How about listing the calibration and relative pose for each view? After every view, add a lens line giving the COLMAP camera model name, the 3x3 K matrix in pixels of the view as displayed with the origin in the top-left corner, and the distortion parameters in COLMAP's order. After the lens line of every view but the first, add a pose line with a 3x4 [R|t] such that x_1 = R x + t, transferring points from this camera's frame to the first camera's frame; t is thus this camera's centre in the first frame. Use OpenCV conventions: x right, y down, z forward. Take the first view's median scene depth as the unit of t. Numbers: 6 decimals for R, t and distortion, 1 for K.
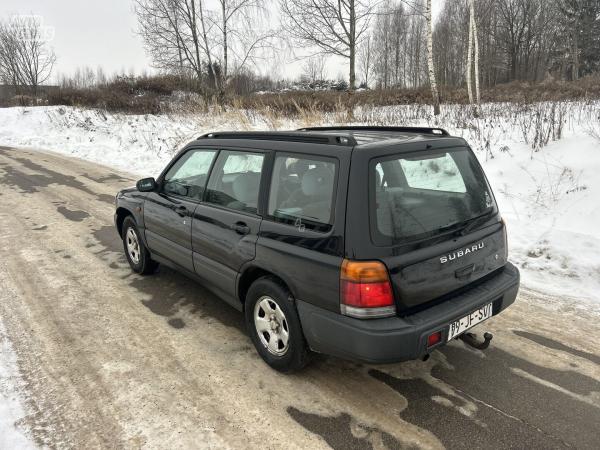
lens RADIAL K [[450.7, 0, 300.0], [0, 450.7, 225.0], [0, 0, 1]] dist [0.055120, -0.050721]
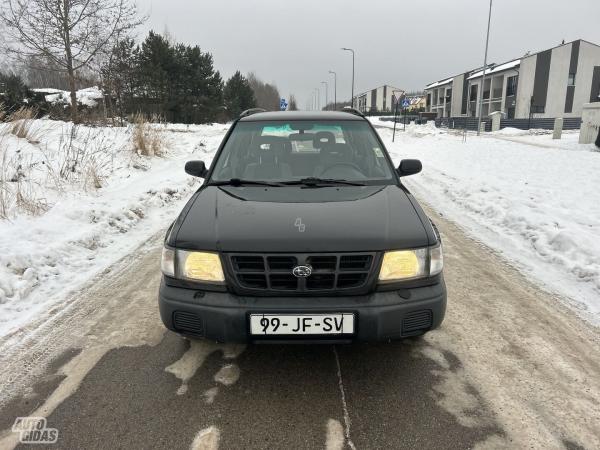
lens RADIAL K [[450.7, 0, 300.0], [0, 450.7, 225.0], [0, 0, 1]] dist [0.055120, -0.050721]
pose [[-0.763749, -0.113672, 0.635425, -0.792219], [0.186861, 0.903294, 0.386190, -0.393294], [-0.617875, 0.413689, -0.668649, 1.867600]]
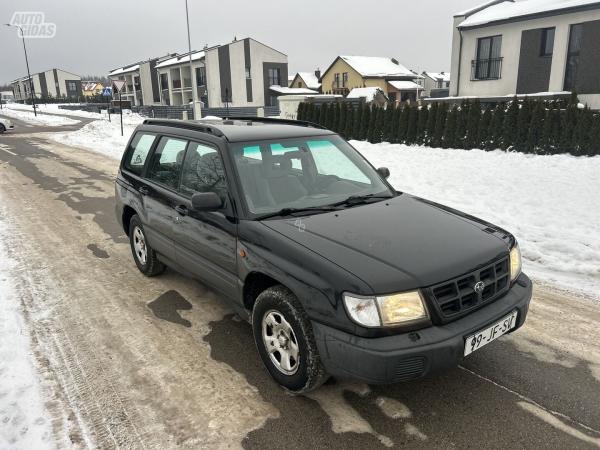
lens RADIAL K [[450.7, 0, 300.0], [0, 450.7, 225.0], [0, 0, 1]] dist [0.055120, -0.050721]
pose [[-0.998387, 0.035131, 0.044600, -0.225648], [0.052529, 0.869652, 0.490863, -0.516990], [-0.021542, 0.492414, -0.870094, 2.021623]]
